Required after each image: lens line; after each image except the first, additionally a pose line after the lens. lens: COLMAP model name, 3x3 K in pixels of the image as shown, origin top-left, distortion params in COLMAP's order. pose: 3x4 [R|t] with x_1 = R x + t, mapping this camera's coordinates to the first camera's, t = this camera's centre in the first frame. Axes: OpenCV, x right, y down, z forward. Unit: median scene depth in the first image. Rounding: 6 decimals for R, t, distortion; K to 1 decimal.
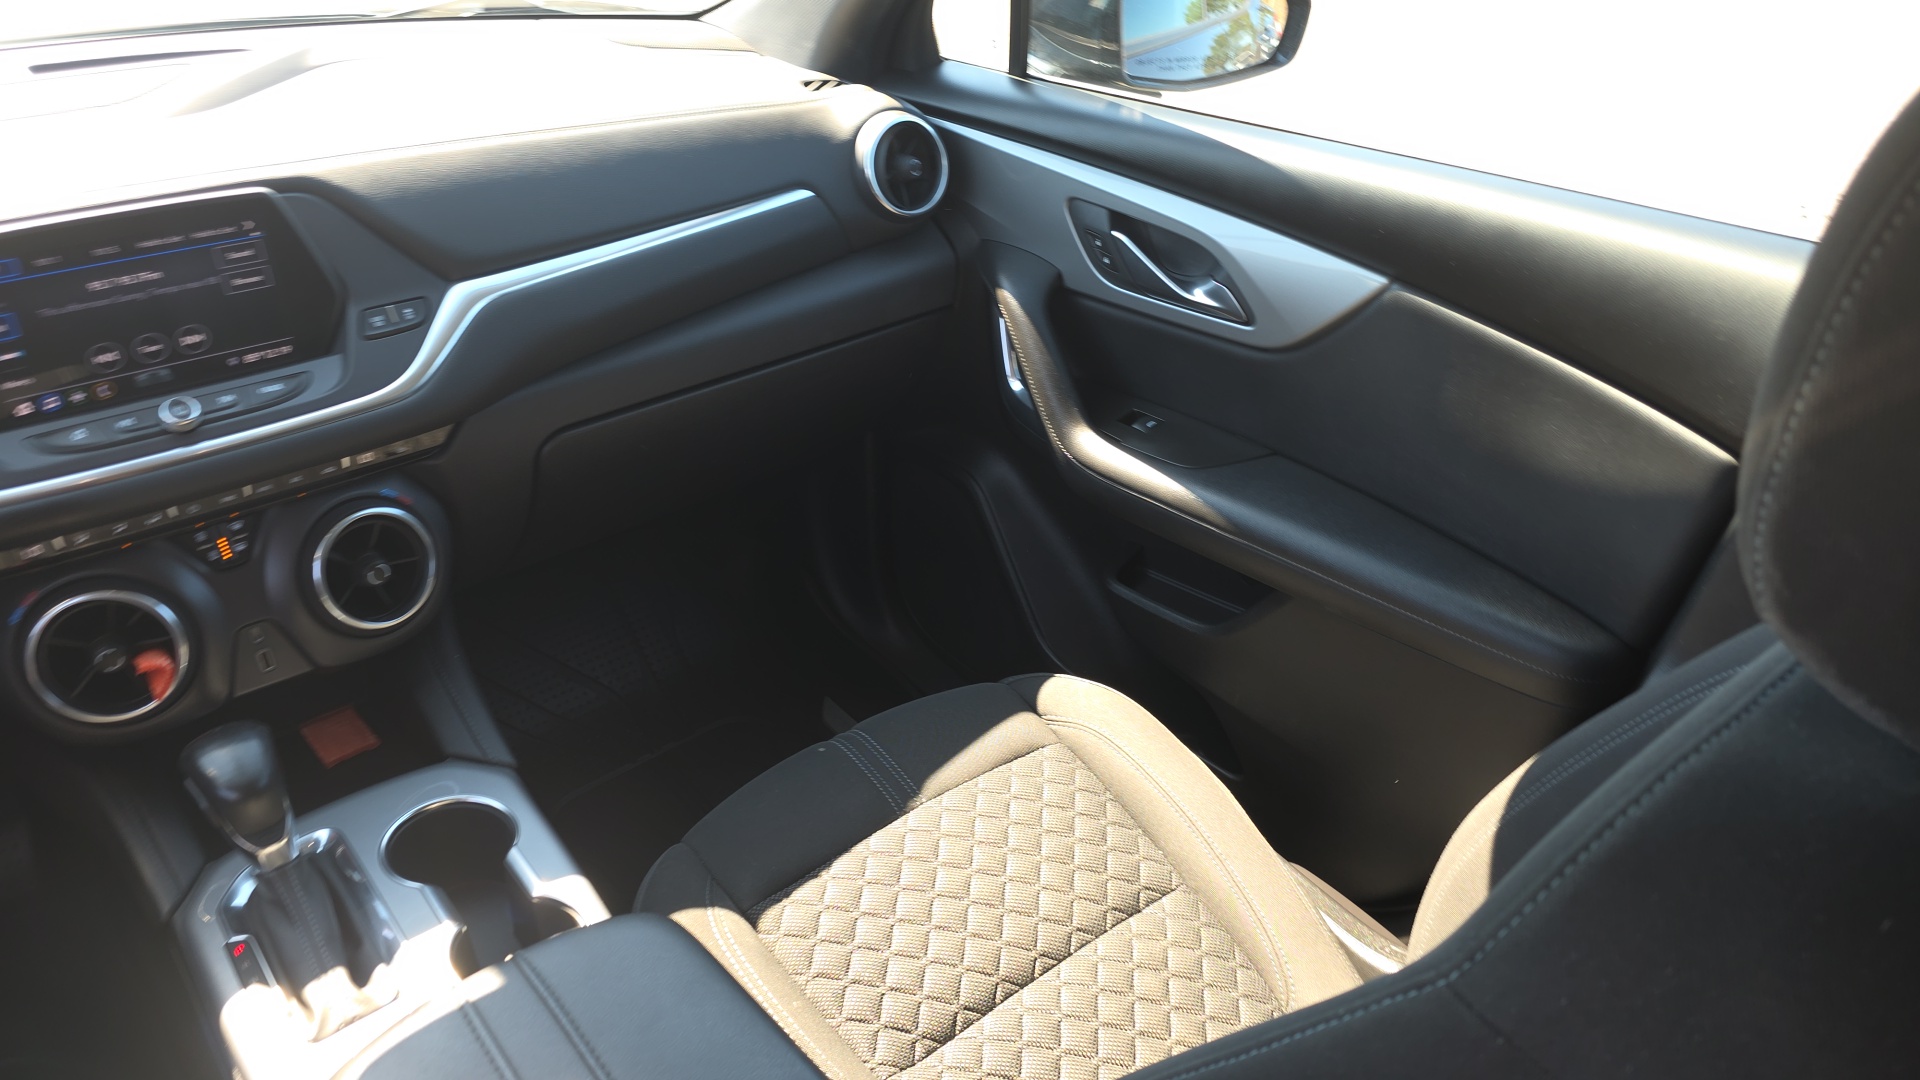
lens RADIAL K [[1291.5, 0, 960.0], [0, 1291.5, 540.0], [0, 0, 1]] dist [0.039772, -0.050722]
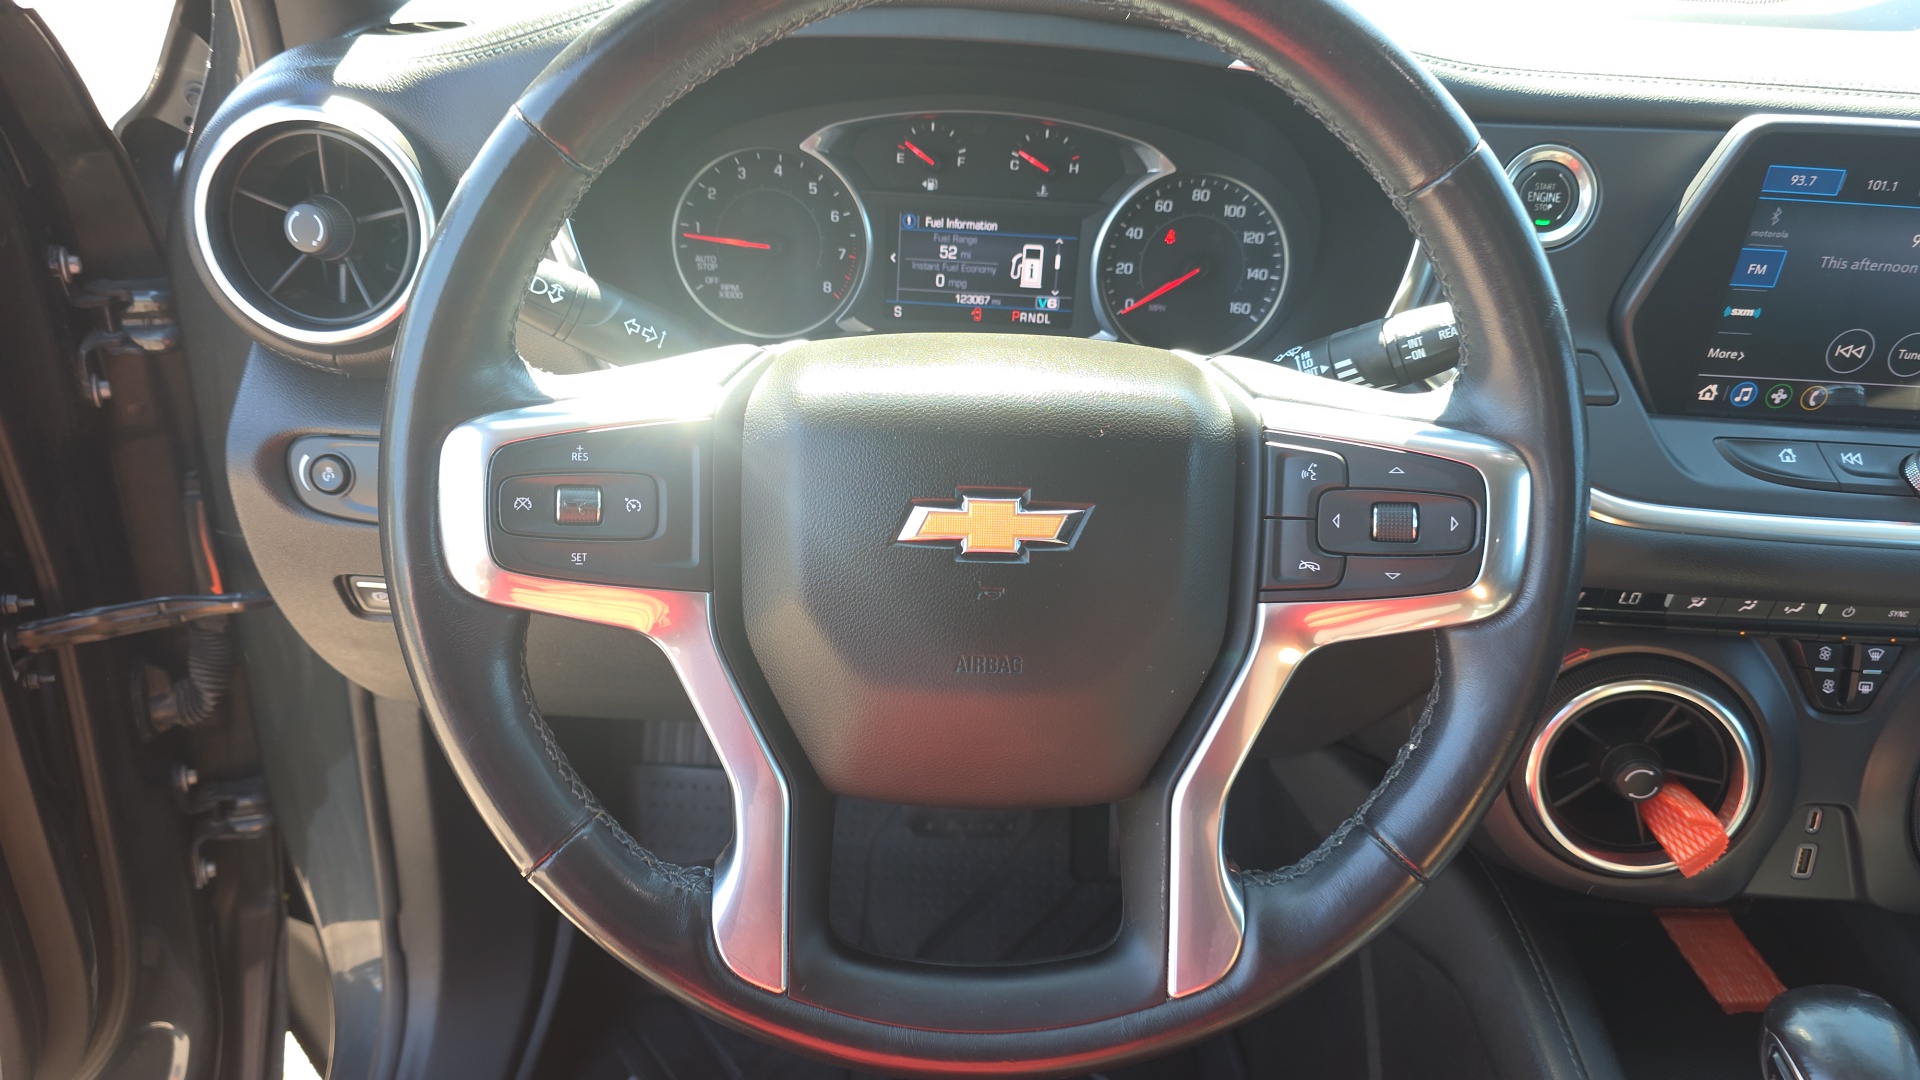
lens RADIAL K [[1324.7, 0, 957.8], [0, 1324.7, 550.1], [0, 0, 1]] dist [0.053314, -0.073241]
pose [[0.766256, 0.353275, -0.536702, -0.566554], [-0.367939, 0.926027, 0.084229, 0.050670], [0.526756, 0.132933, 0.839557, 0.223630]]
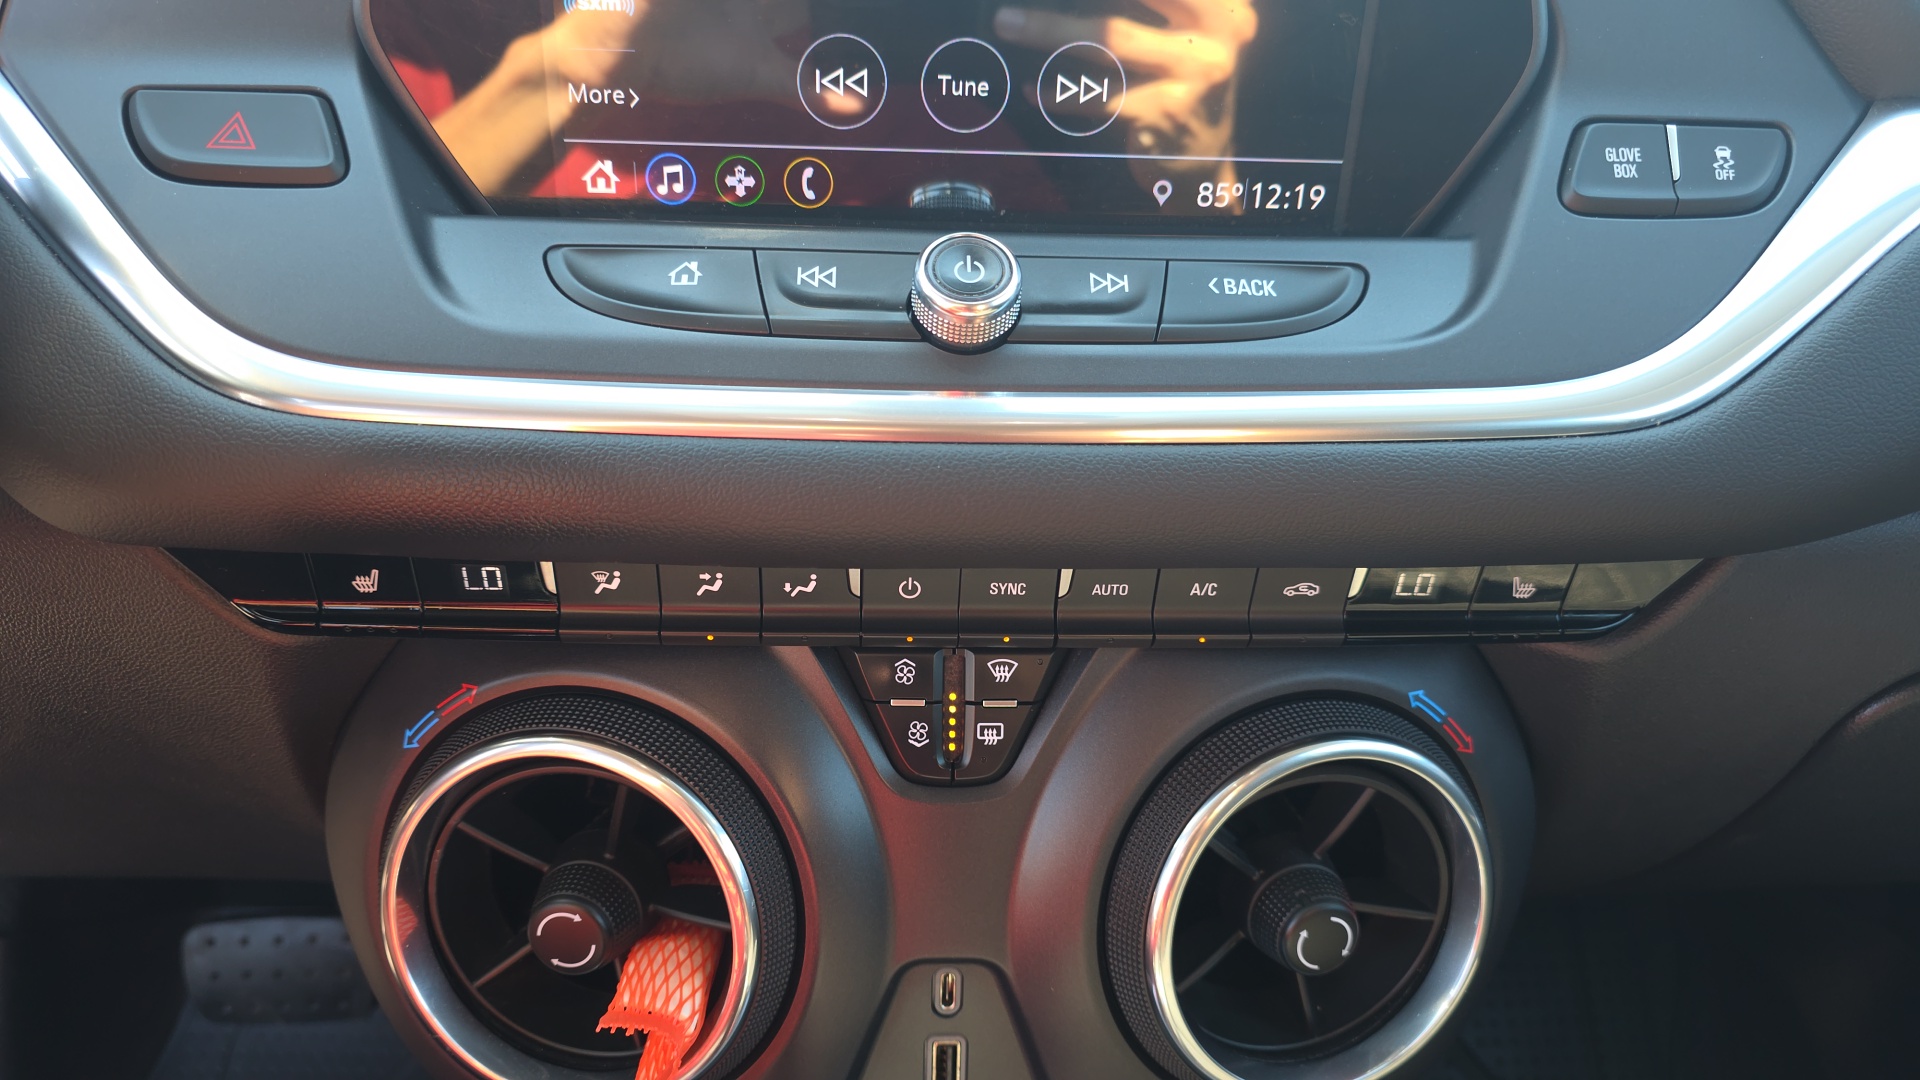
lens RADIAL K [[1312.1, 0, 966.4], [0, 1312.1, 574.9], [0, 0, 1]] dist [0.039777, -0.074119]
pose [[0.794447, 0.285614, -0.535984, -0.390322], [-0.332264, 0.943133, 0.010086, -0.034172], [0.508384, 0.170076, 0.844168, 0.706838]]
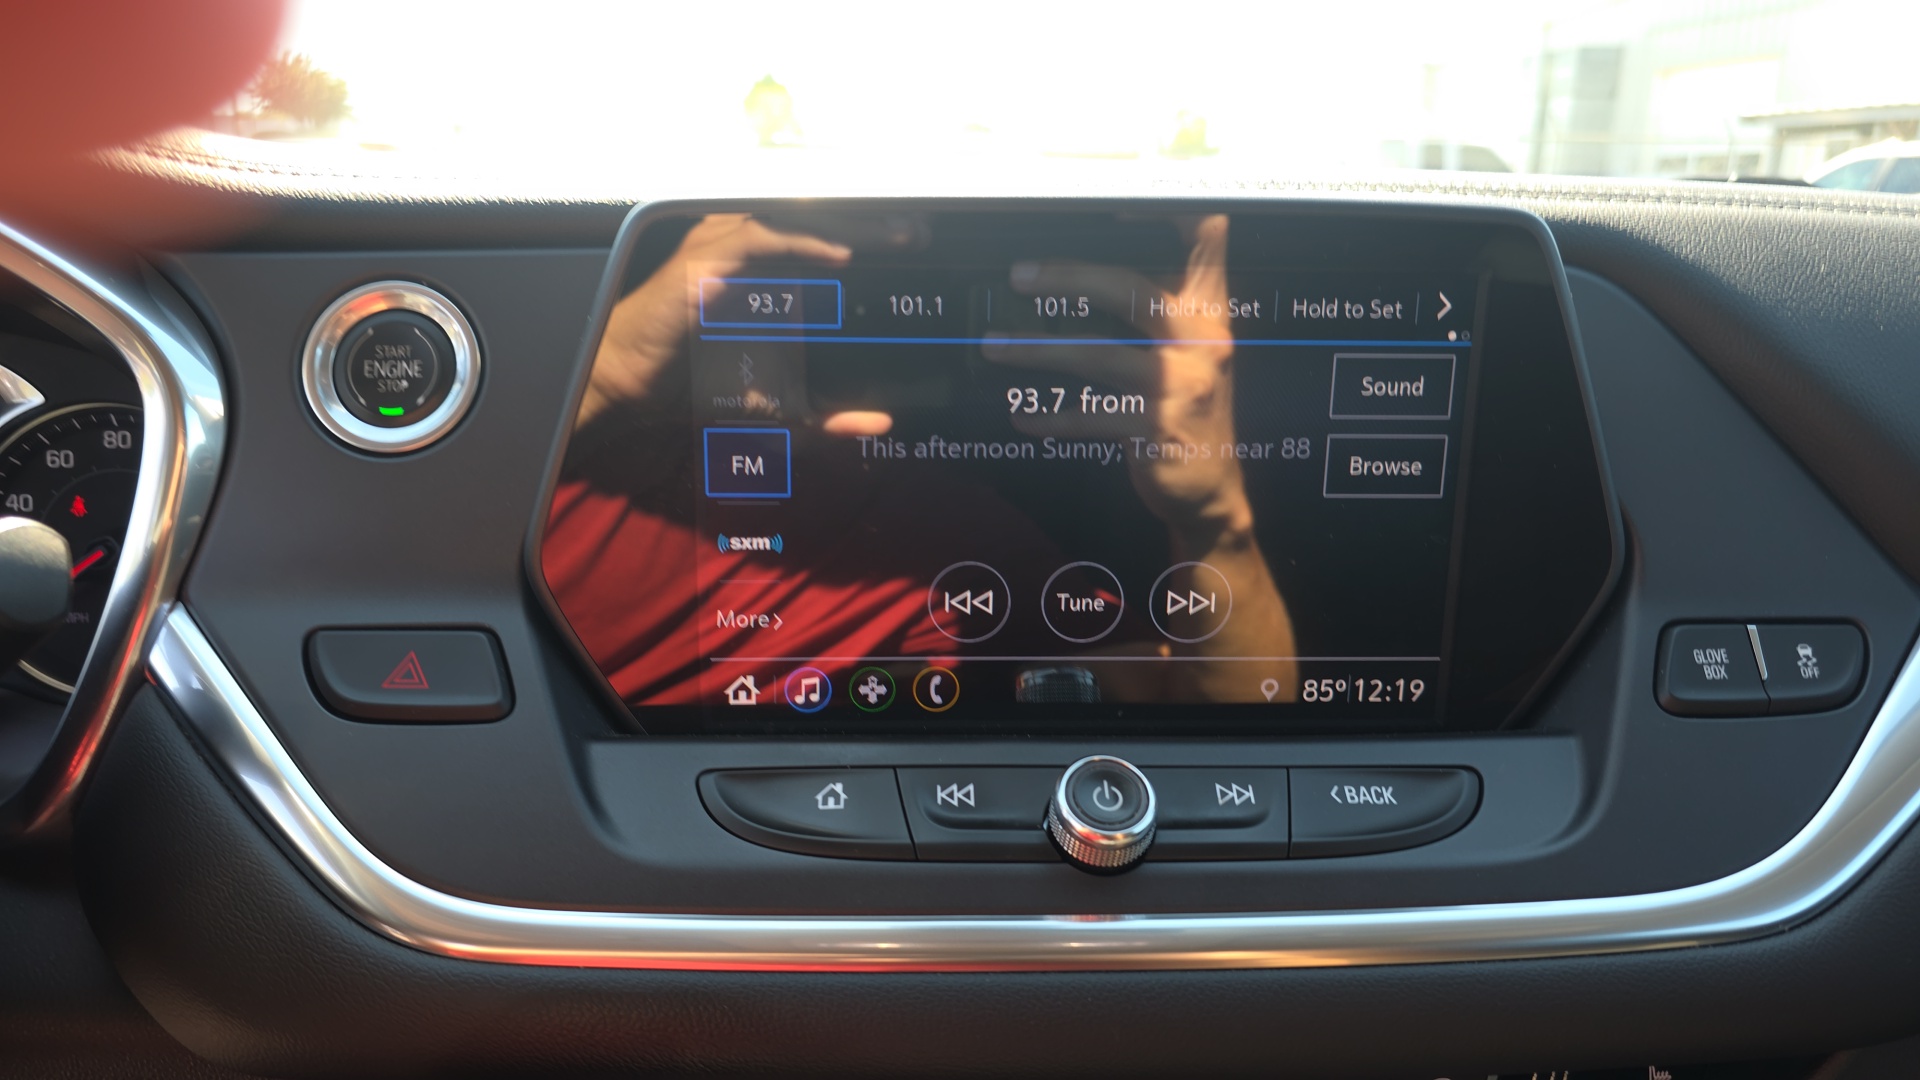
lens RADIAL K [[1319.6, 0, 949.5], [0, 1319.6, 561.8], [0, 0, 1]] dist [0.070318, -0.118086]
pose [[0.793820, 0.146299, -0.590294, -0.419924], [-0.313506, 0.930165, -0.191066, -0.074592], [0.521119, 0.336733, 0.784249, 0.663839]]
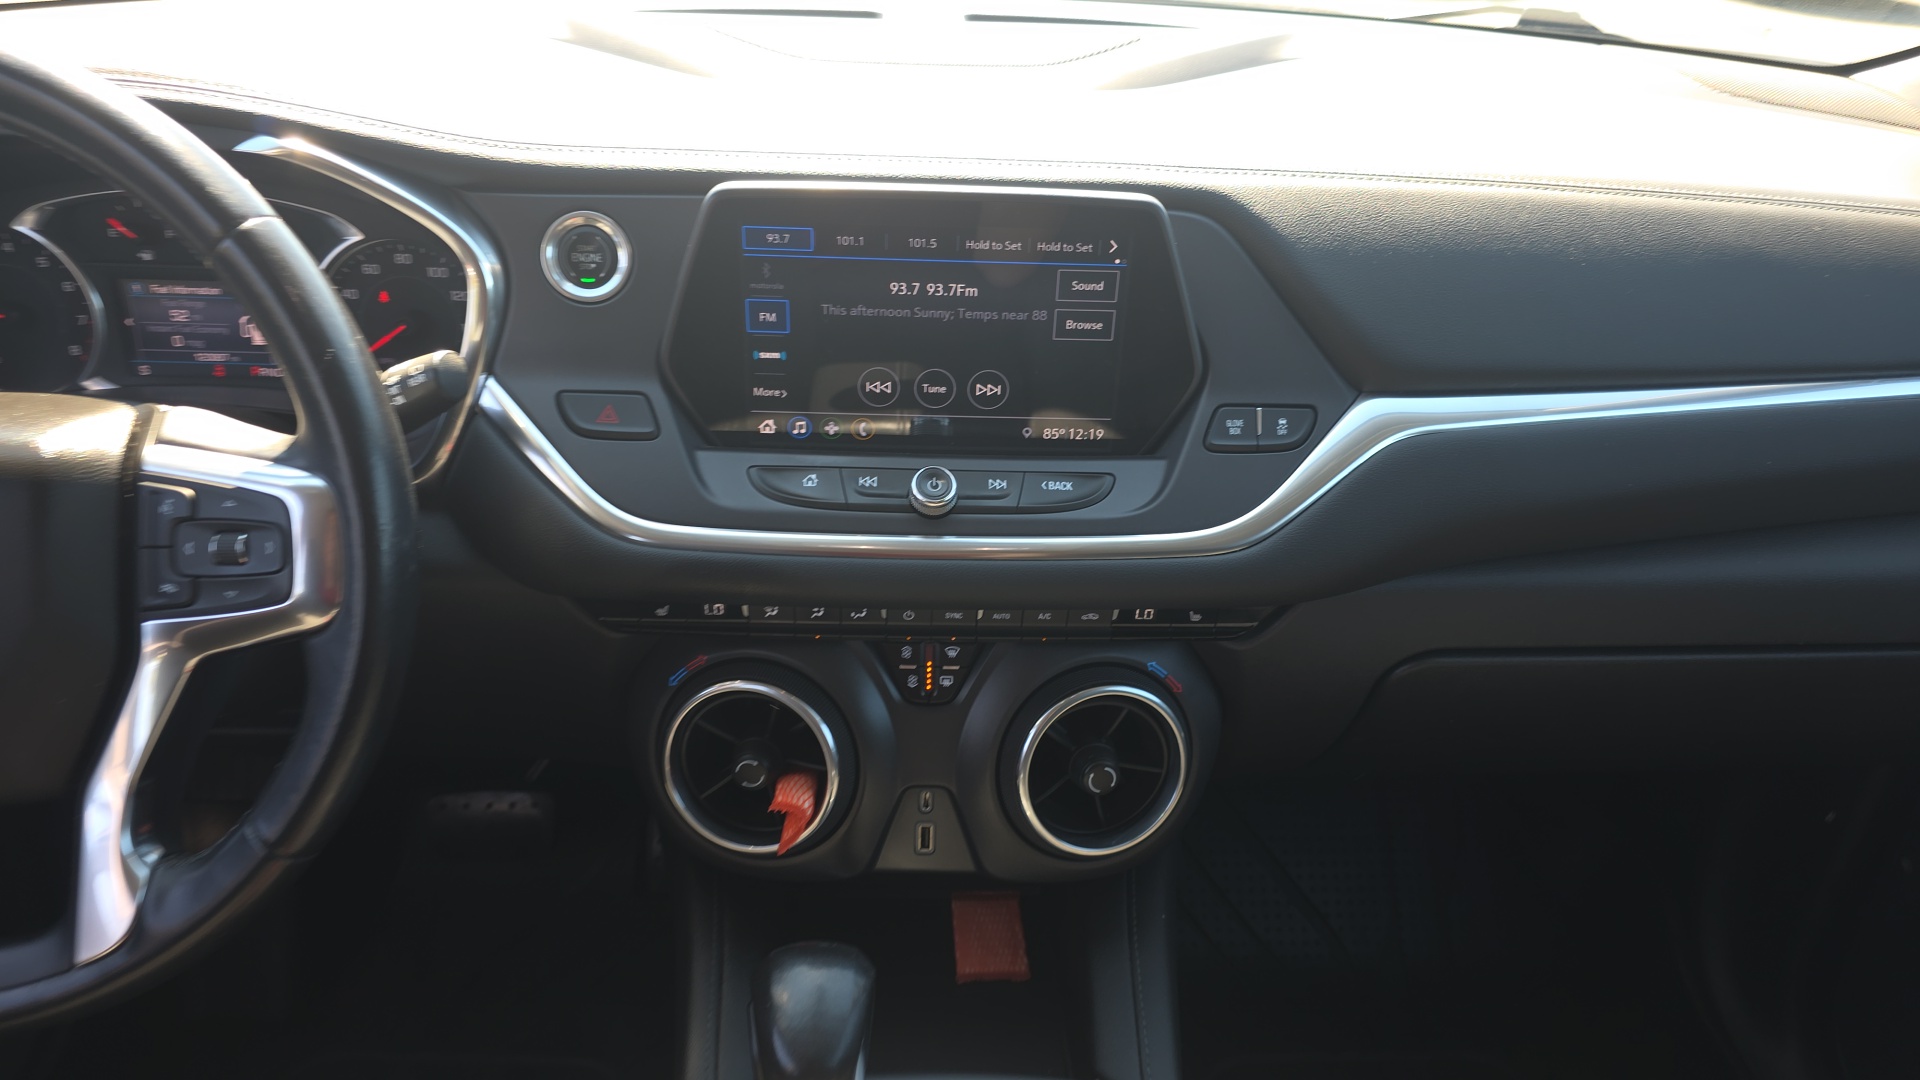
lens RADIAL K [[1298.0, 0, 954.5], [0, 1298.0, 594.4], [0, 0, 1]] dist [0.084310, -0.121358]
pose [[0.782373, 0.330389, -0.527955, -0.191584], [-0.338920, 0.937044, 0.084151, -0.100214], [0.522519, 0.113097, 0.845093, 0.397923]]
